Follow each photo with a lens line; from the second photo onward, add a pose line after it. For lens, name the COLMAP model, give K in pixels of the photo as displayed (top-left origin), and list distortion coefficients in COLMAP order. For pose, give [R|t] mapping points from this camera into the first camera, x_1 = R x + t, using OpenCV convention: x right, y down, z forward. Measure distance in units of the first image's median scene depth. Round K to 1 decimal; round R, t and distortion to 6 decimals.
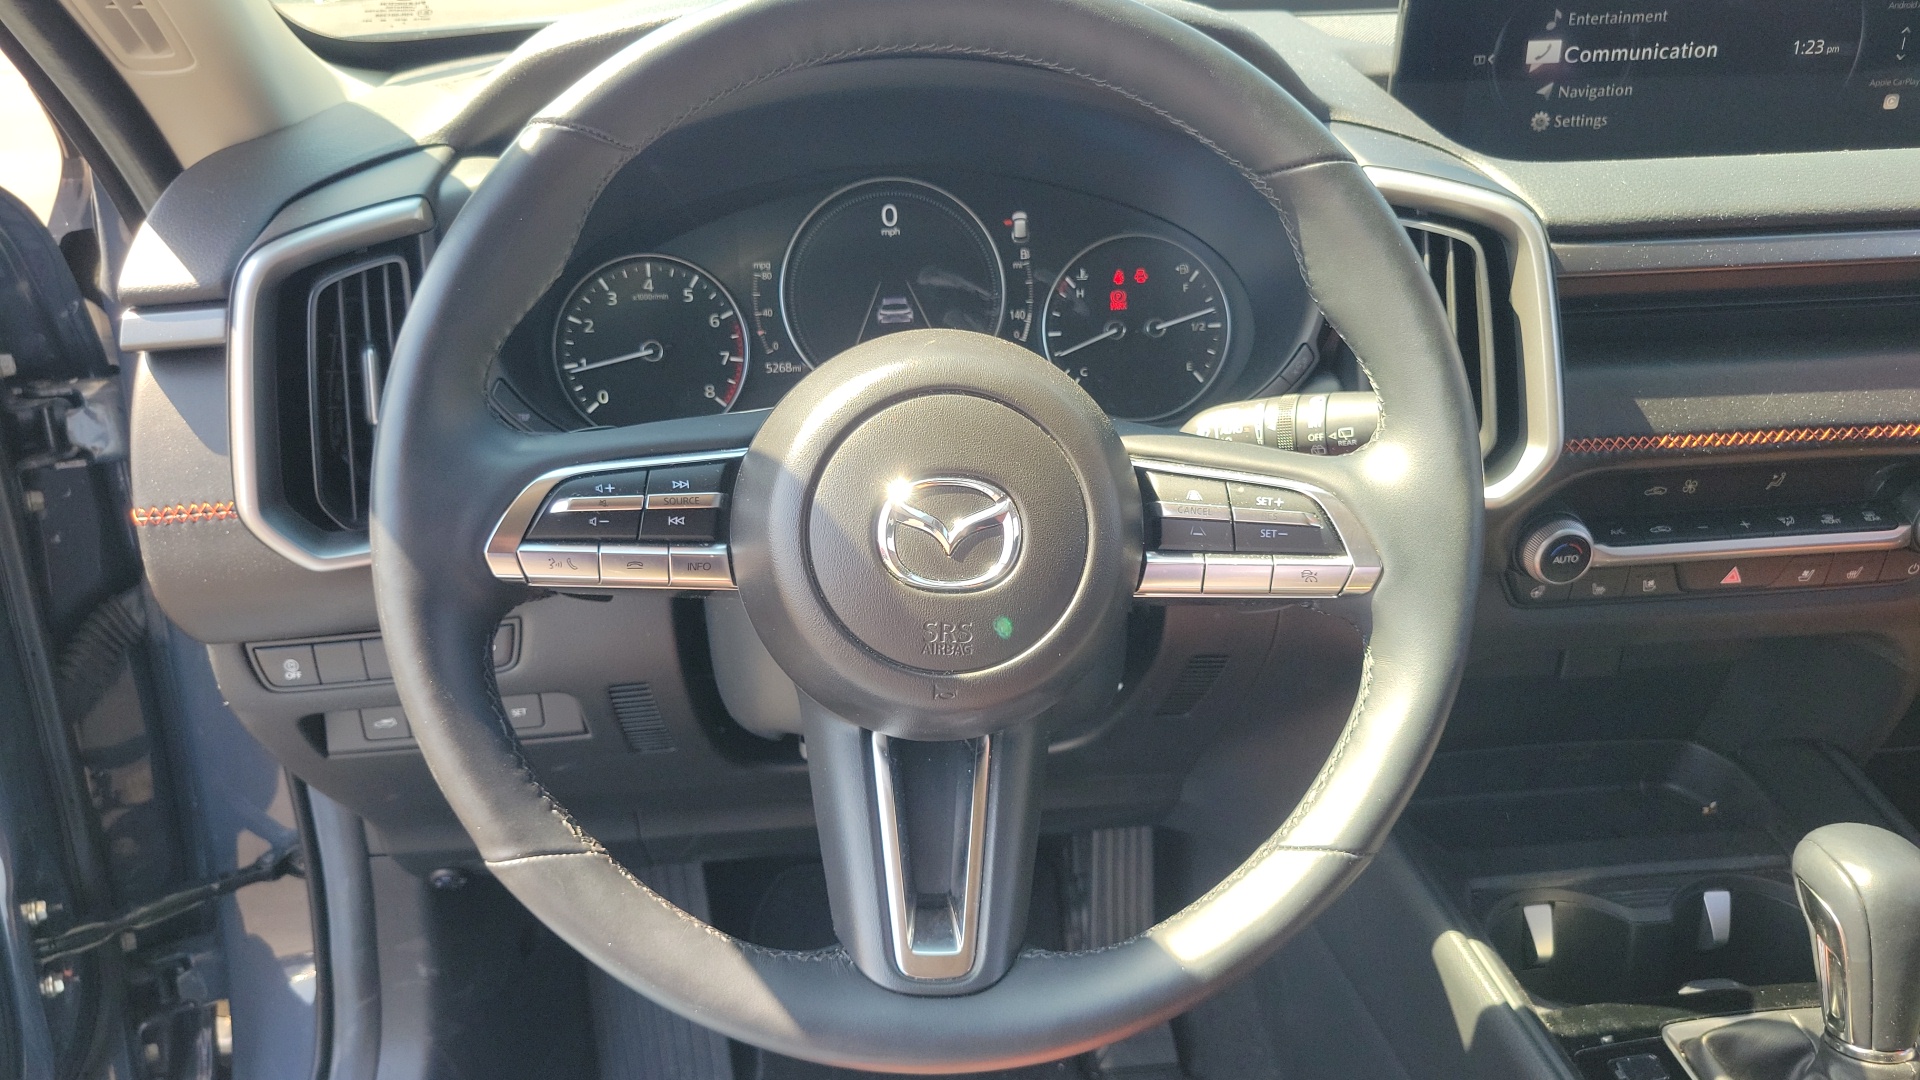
lens RADIAL K [[1459.3, 0, 955.6], [0, 1459.3, 534.3], [0, 0, 1]] dist [0.023109, -0.020198]
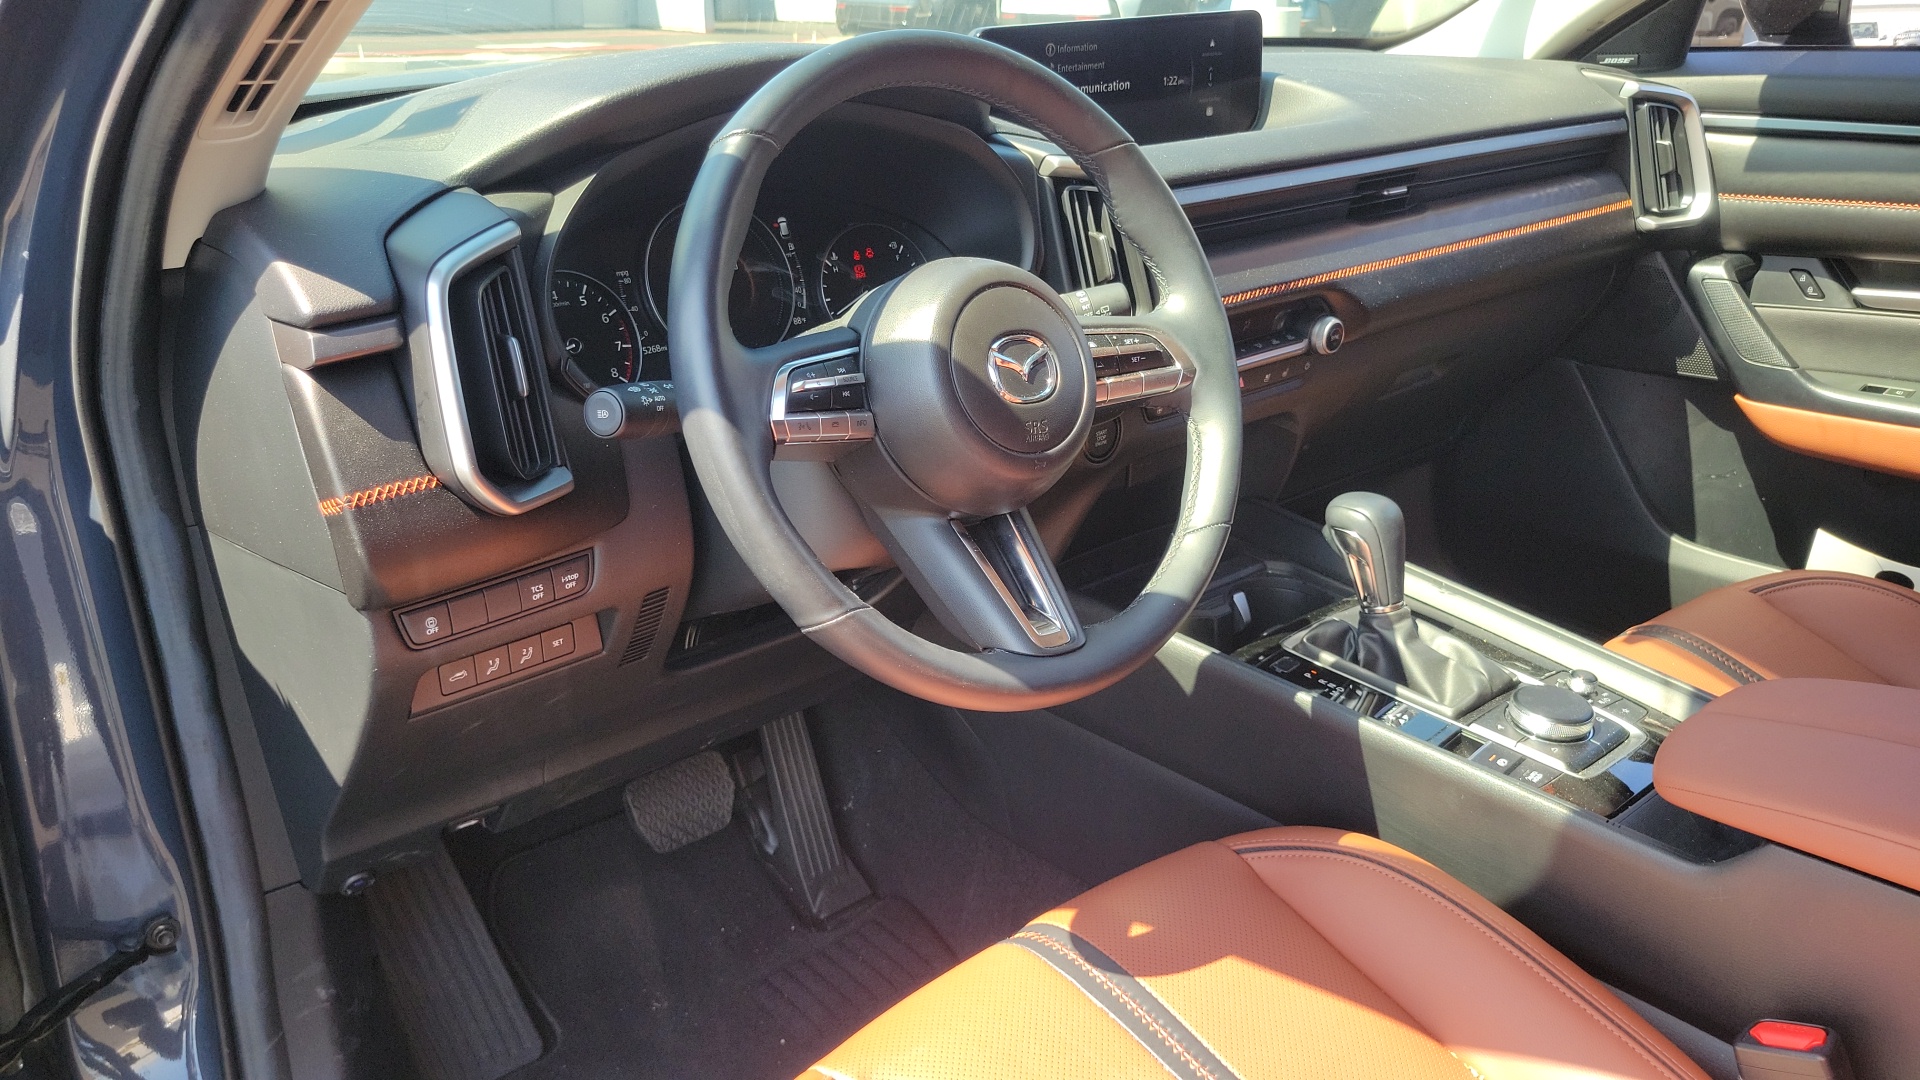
lens RADIAL K [[1459.3, 0, 942.4], [0, 1459.3, 545.3], [0, 0, 1]] dist [0.023109, -0.020198]
pose [[0.815885, -0.207435, 0.539725, -0.725513], [0.236247, 0.971557, 0.016276, 0.105348], [-0.527750, 0.114229, 0.841684, -0.228351]]
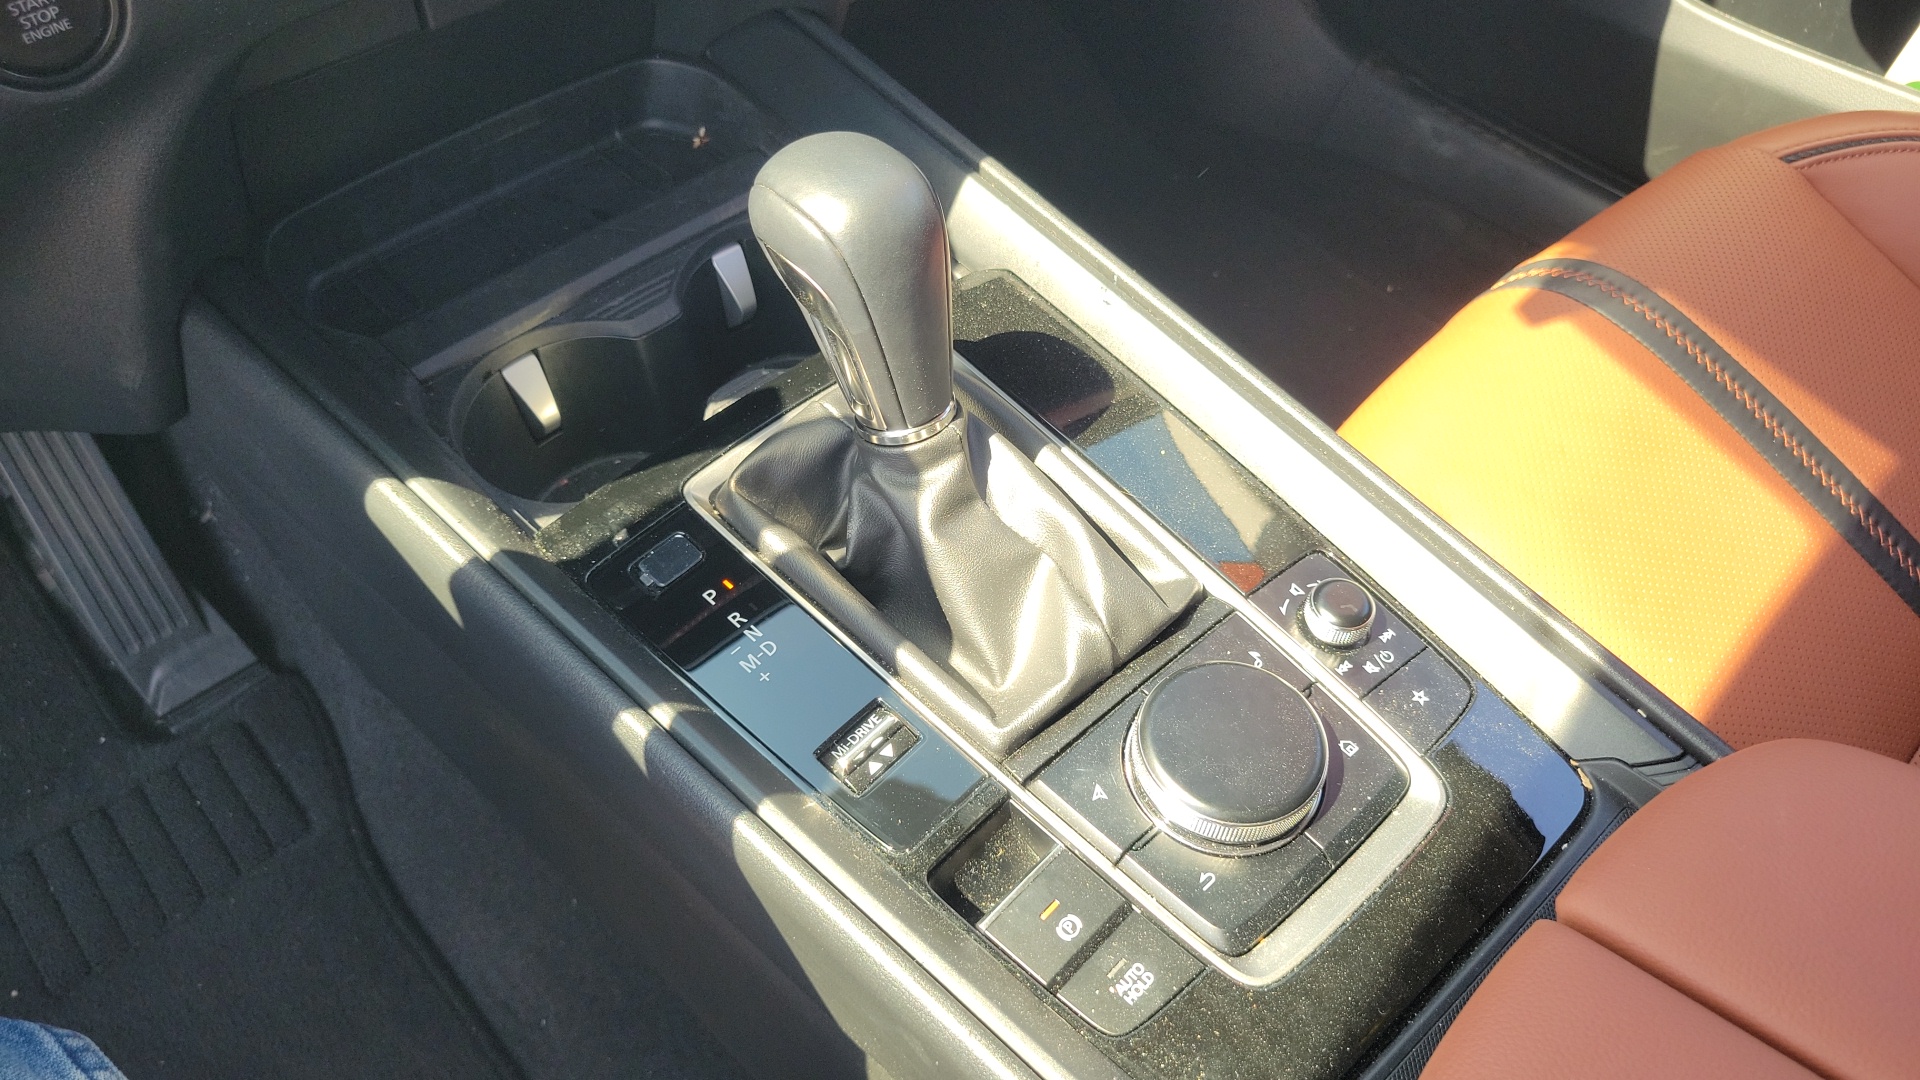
lens RADIAL K [[1459.3, 0, 964.0], [0, 1459.3, 523.2], [0, 0, 1]] dist [0.023109, -0.020198]
pose [[0.795335, -0.448489, 0.407798, 0.287755], [0.240038, 0.850772, 0.467513, 0.042994], [-0.556618, -0.273943, 0.784304, 0.343819]]
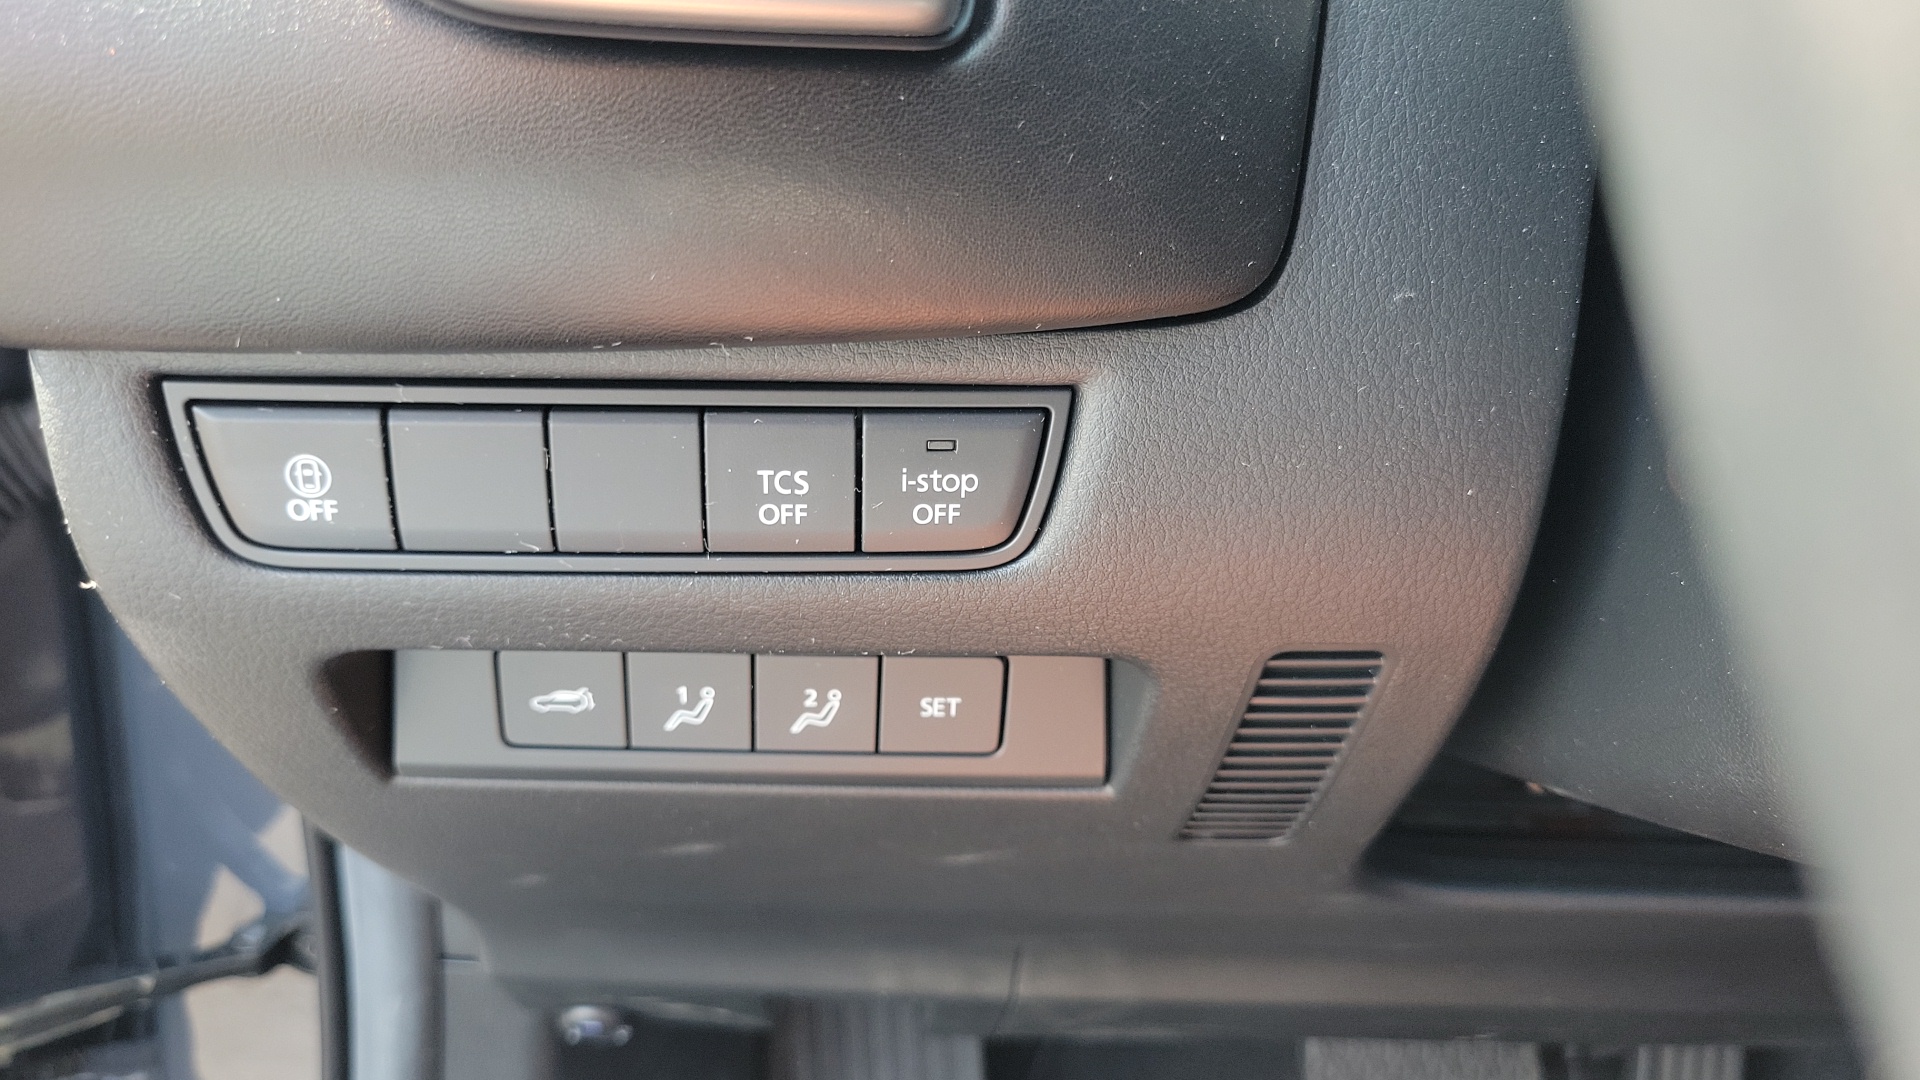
lens RADIAL K [[1459.3, 0, 946.6], [0, 1459.3, 542.0], [0, 0, 1]] dist [0.023109, -0.020198]
pose [[0.994714, 0.092806, -0.043937, -0.304170], [-0.093530, 0.995507, -0.014731, 0.093604], [0.042372, 0.018763, 0.998926, 0.694811]]
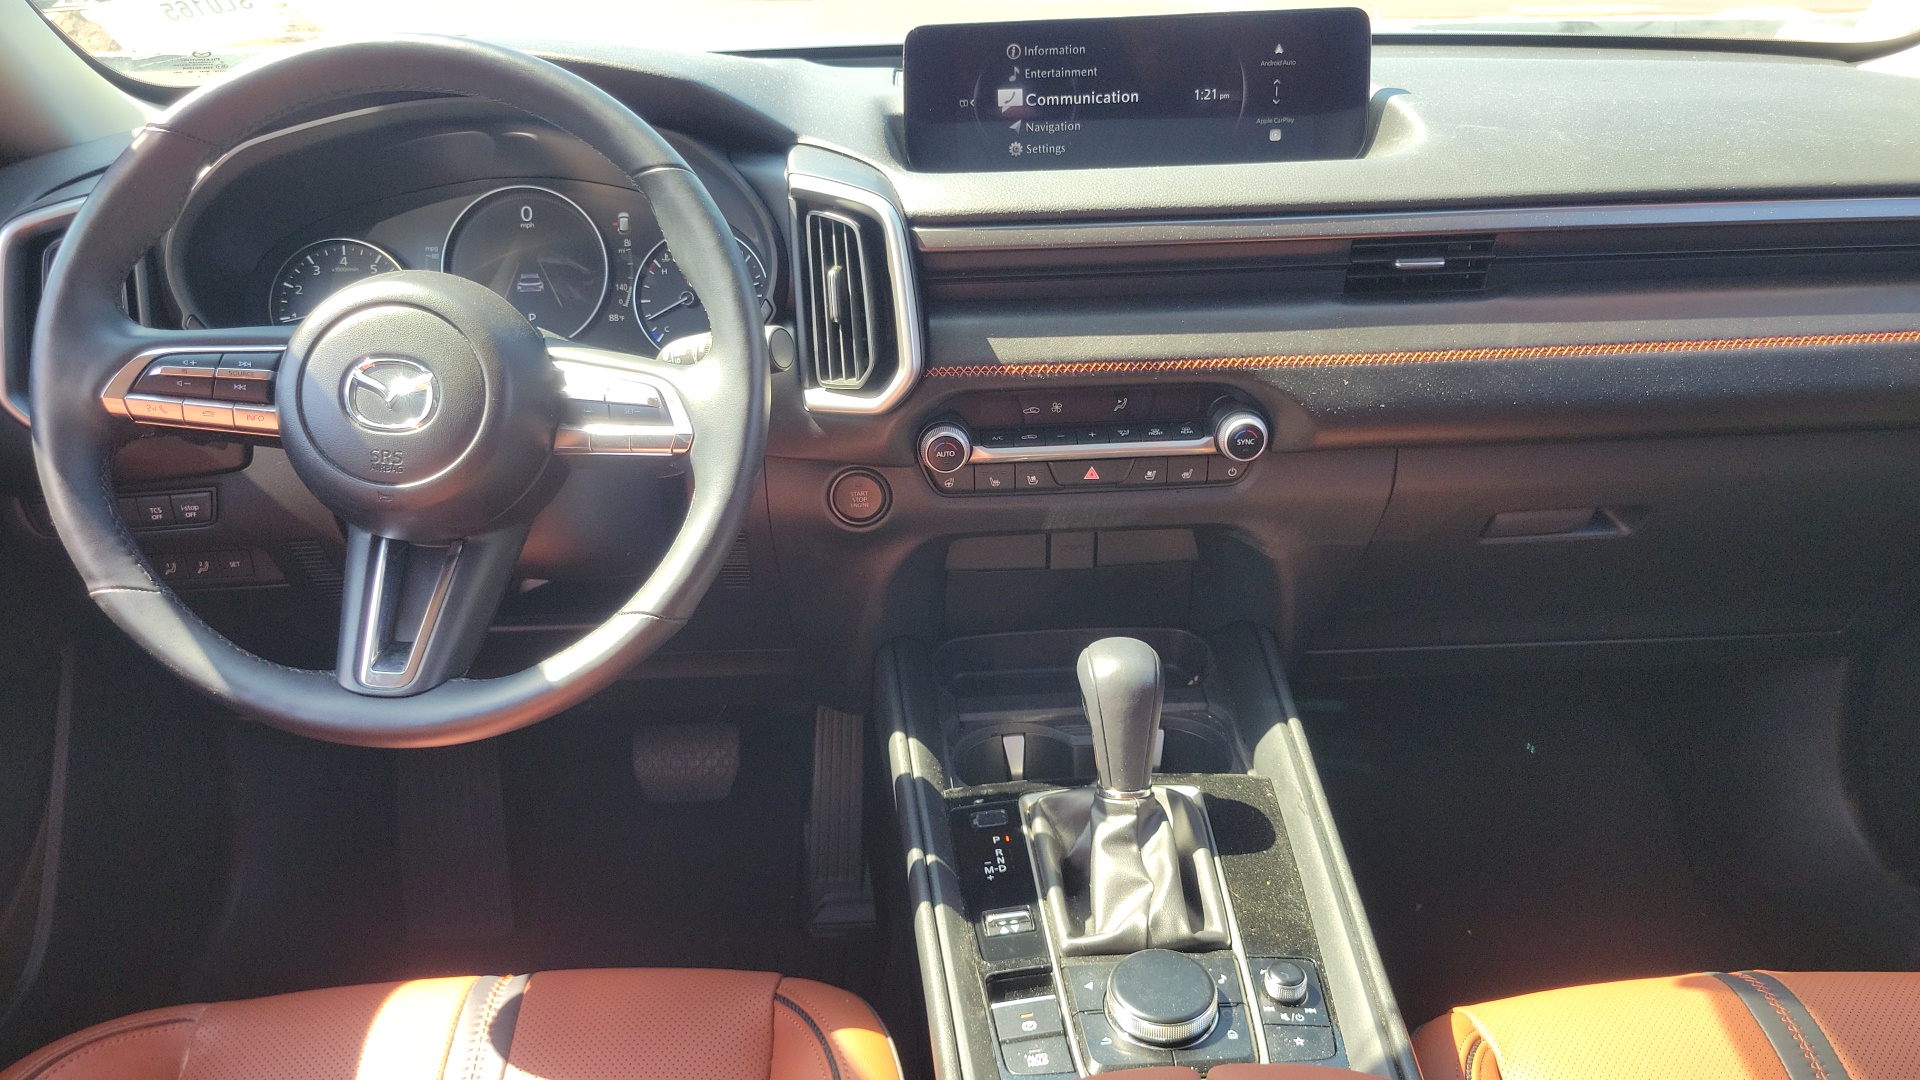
lens RADIAL K [[1459.3, 0, 968.5], [0, 1459.3, 559.3], [0, 0, 1]] dist [0.023109, -0.020198]
pose [[0.998693, 0.016018, -0.048533, 0.496992], [-0.017198, 0.999564, -0.024002, 0.148862], [0.048127, 0.024805, 0.998533, -0.387892]]
